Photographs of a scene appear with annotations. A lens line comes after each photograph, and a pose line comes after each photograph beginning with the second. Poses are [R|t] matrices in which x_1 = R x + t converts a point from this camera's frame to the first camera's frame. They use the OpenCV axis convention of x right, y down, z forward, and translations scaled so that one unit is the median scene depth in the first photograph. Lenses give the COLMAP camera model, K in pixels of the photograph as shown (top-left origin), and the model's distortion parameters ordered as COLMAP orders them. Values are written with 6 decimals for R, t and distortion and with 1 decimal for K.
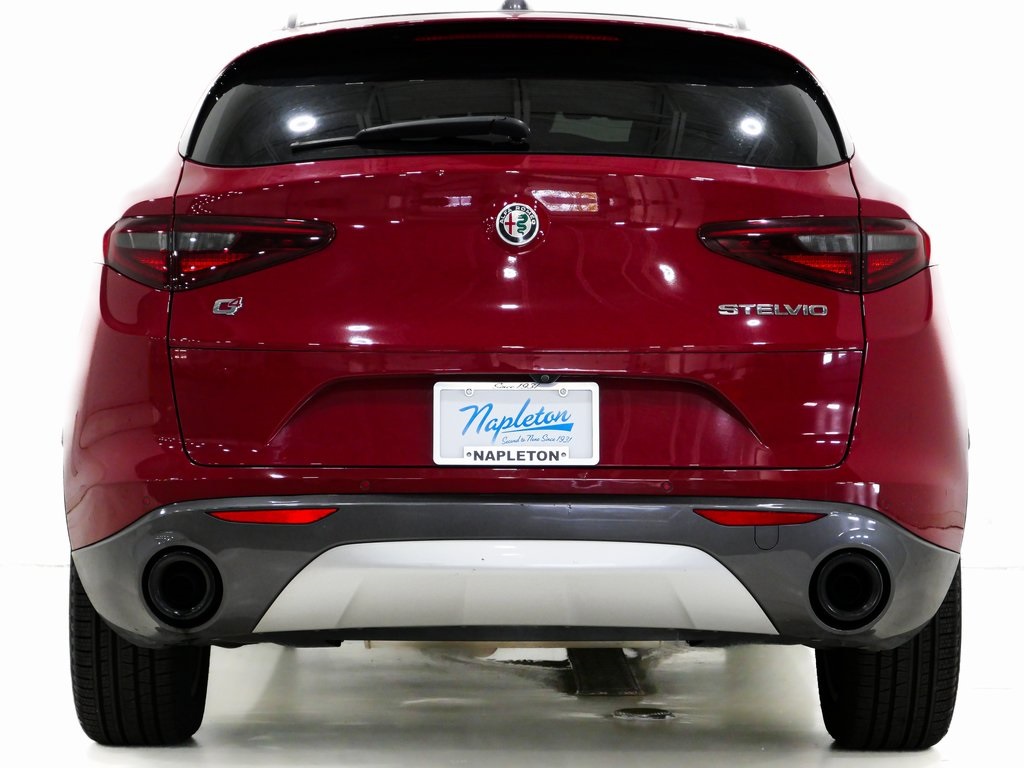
lens RADIAL K [[2987.3, 0, 512.2], [0, 2987.3, 383.8], [0, 0, 1]] dist [0.026979, 0.000000]
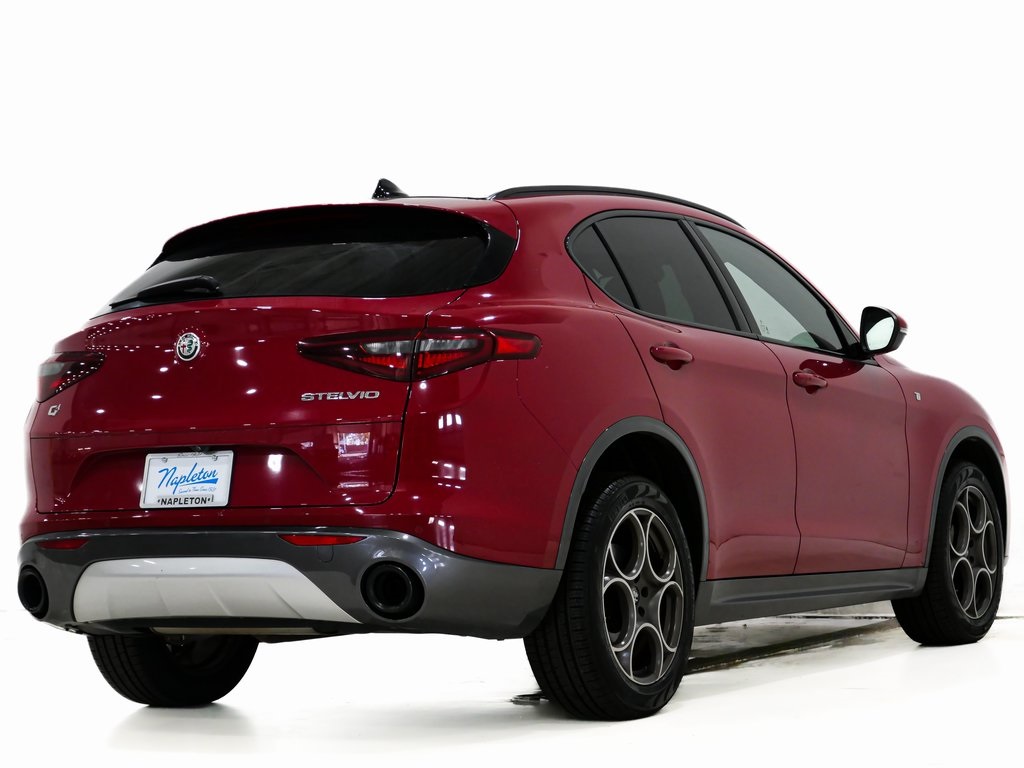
lens RADIAL K [[2454.7, 0, 512.0], [0, 2454.7, 383.6], [0, 0, 1]] dist [-0.129242, 0.000000]
pose [[0.859855, -0.048658, -0.508214, 0.765158], [0.021342, 0.998004, -0.059442, 0.041557], [0.510092, 0.040265, 0.859177, 0.028765]]
